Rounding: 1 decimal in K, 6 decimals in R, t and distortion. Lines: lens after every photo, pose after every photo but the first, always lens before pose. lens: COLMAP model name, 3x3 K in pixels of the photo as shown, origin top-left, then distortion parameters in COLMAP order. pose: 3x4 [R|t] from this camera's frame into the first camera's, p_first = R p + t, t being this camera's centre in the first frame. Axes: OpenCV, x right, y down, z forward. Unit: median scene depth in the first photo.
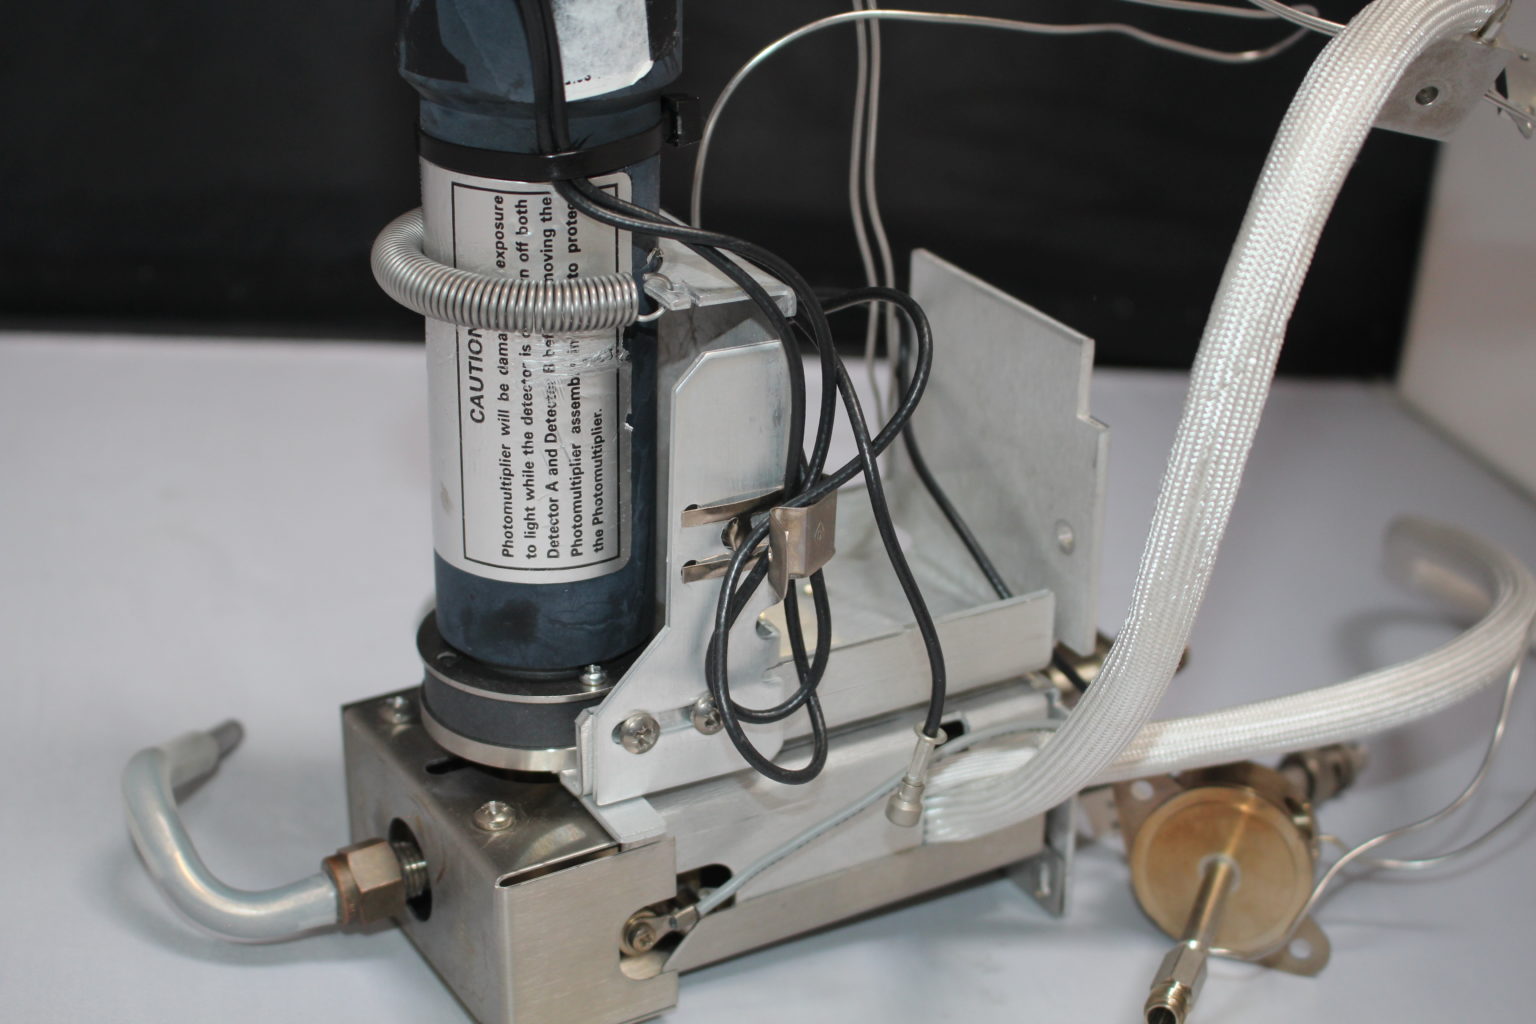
lens RADIAL K [[2627.9, 0, 767.8], [0, 2627.9, 554.2], [0, 0, 1]] dist [-0.009874, 0.000736]
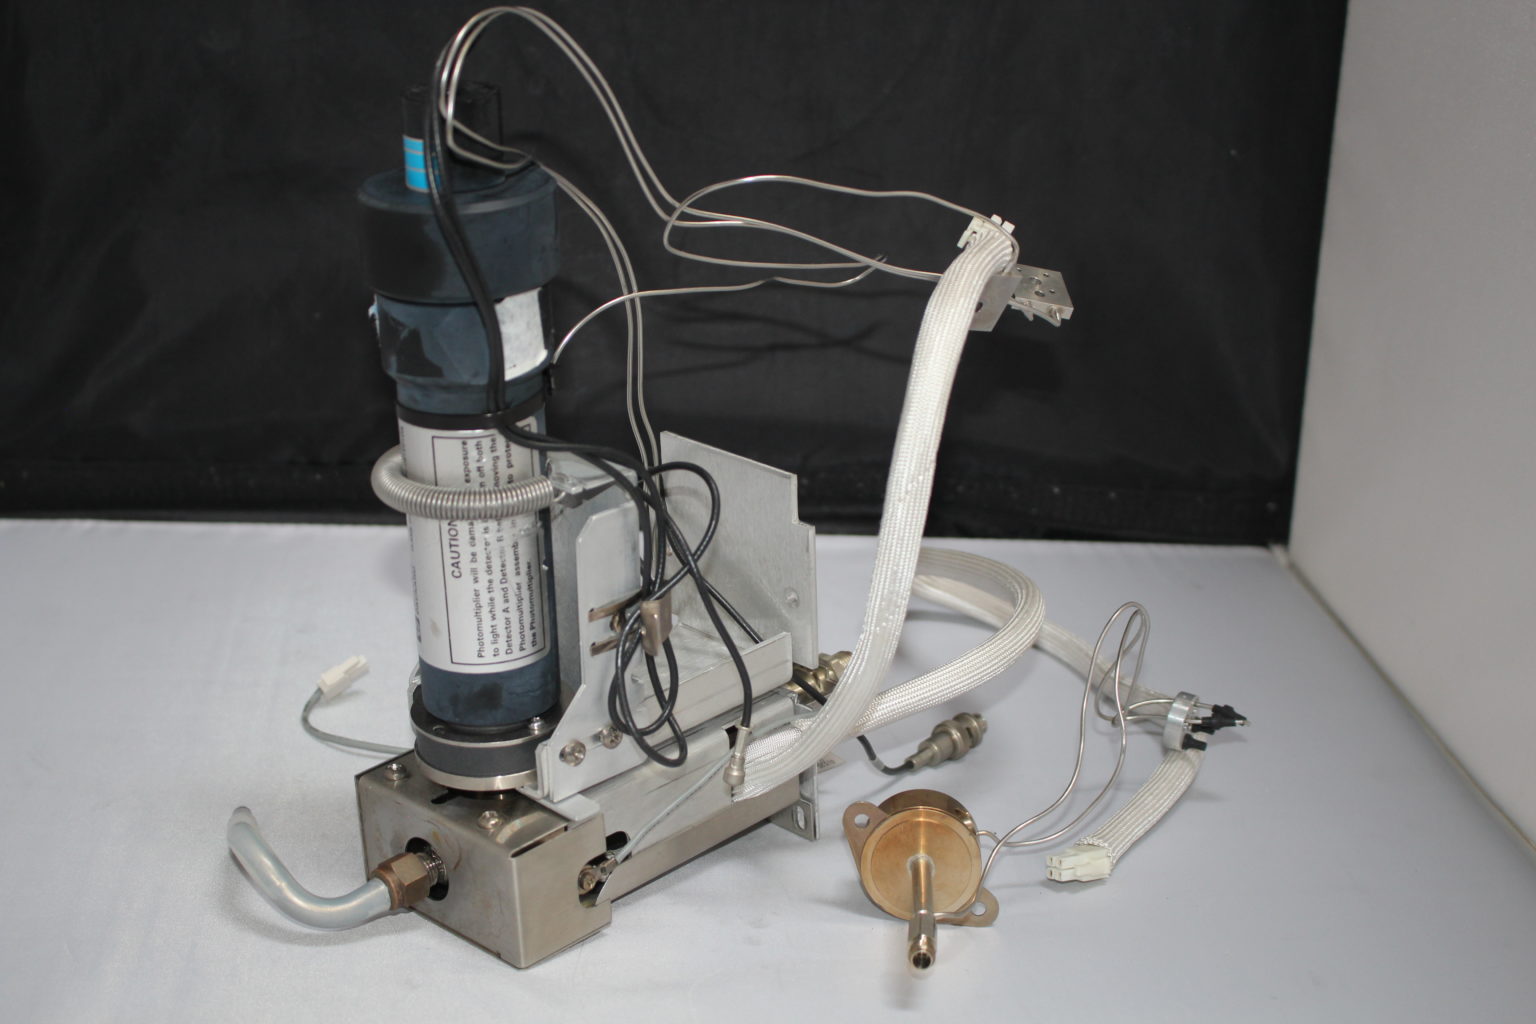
lens RADIAL K [[2627.9, 0, 767.8], [0, 2627.9, 554.2], [0, 0, 1]] dist [-0.009874, 0.000736]
pose [[0.963729, -0.143928, 0.224747, -0.285223], [0.153032, 0.987941, -0.023535, 0.003172], [-0.218649, 0.057075, 0.974133, -0.624773]]
